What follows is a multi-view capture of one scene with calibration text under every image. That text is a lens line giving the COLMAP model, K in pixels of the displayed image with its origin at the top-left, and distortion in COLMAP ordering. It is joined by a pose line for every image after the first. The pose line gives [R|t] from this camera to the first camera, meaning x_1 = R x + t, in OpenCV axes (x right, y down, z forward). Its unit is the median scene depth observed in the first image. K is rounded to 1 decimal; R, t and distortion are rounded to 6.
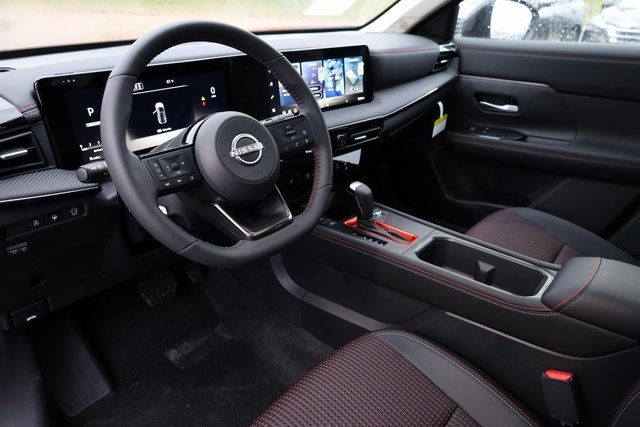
lens RADIAL K [[418.9, 0, 323.5], [0, 418.9, 209.3], [0, 0, 1]] dist [-0.009621, -0.001219]
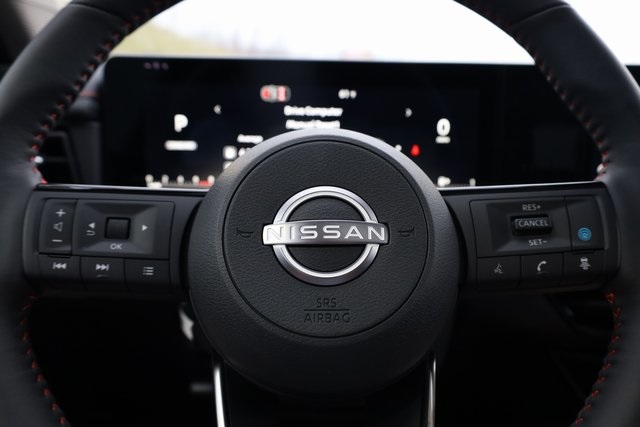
lens RADIAL K [[520.1, 0, 325.4], [0, 520.1, 213.1], [0, 0, 1]] dist [0.010143, -0.000603]
pose [[0.702145, 0.159170, -0.694015, 0.057672], [-0.320916, 0.940826, -0.108900, -0.069514], [0.635614, 0.299184, 0.711677, 0.432645]]
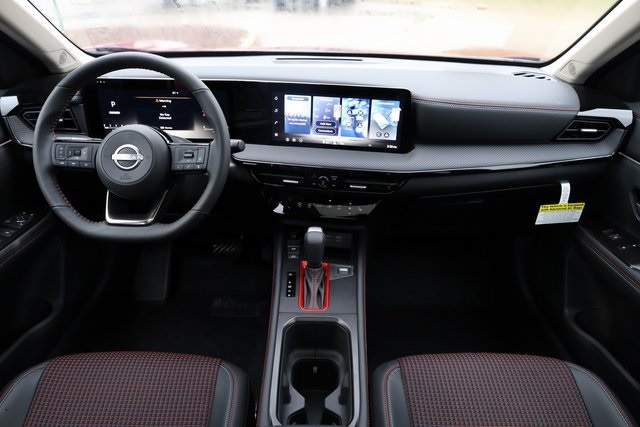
lens RADIAL K [[418.9, 0, 319.7], [0, 418.9, 213.4], [0, 0, 1]] dist [-0.009621, -0.001219]
pose [[0.670301, 0.362610, -0.647464, 0.668805], [-0.352254, 0.923402, 0.152470, -0.235248], [0.653157, 0.125871, 0.746688, 0.278344]]
